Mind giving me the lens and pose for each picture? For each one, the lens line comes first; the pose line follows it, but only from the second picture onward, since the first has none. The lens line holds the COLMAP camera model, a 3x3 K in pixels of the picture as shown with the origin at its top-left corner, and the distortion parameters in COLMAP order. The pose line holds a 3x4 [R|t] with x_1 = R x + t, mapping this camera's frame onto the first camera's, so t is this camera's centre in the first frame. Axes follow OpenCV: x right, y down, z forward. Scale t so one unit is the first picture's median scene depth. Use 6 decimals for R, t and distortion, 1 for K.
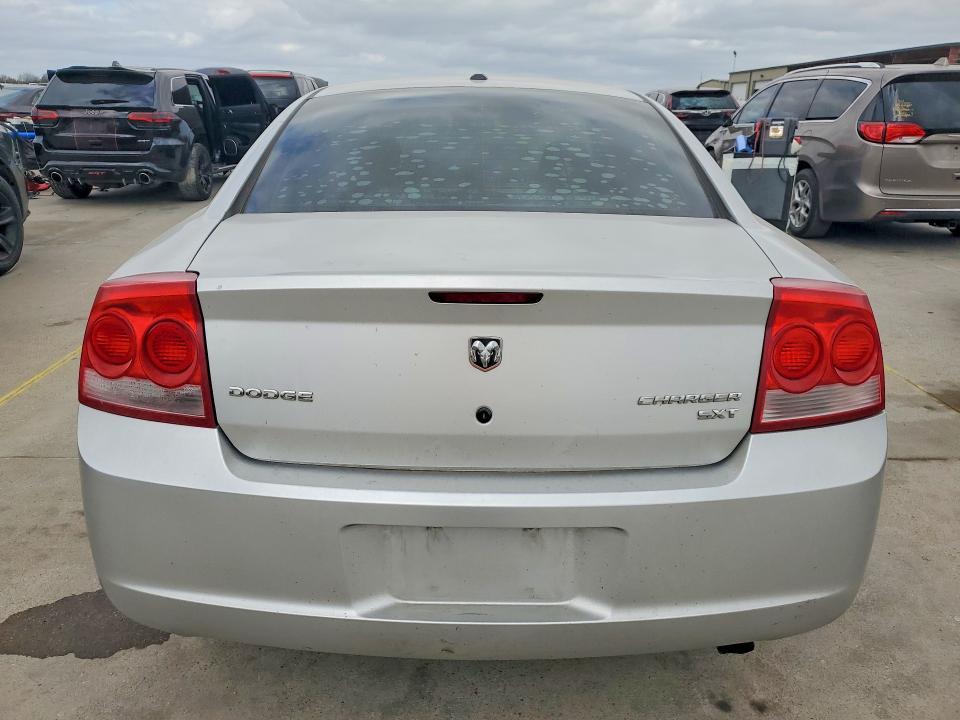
lens RADIAL K [[739.3, 0, 468.1], [0, 739.3, 358.6], [0, 0, 1]] dist [0.013575, 0.000323]
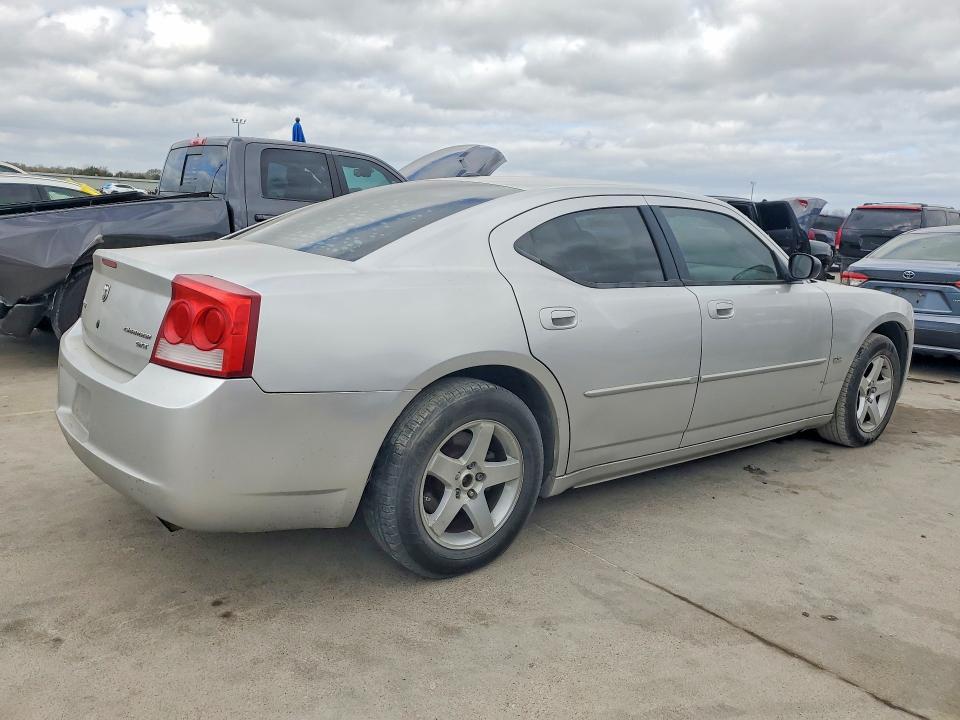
lens RADIAL K [[739.3, 0, 468.1], [0, 739.3, 358.6], [0, 0, 1]] dist [0.013575, 0.000323]
pose [[0.614980, 0.165518, -0.770976, 1.451982], [-0.295523, 0.954841, -0.030736, -0.042591], [0.731072, 0.246743, 0.636122, 0.340519]]
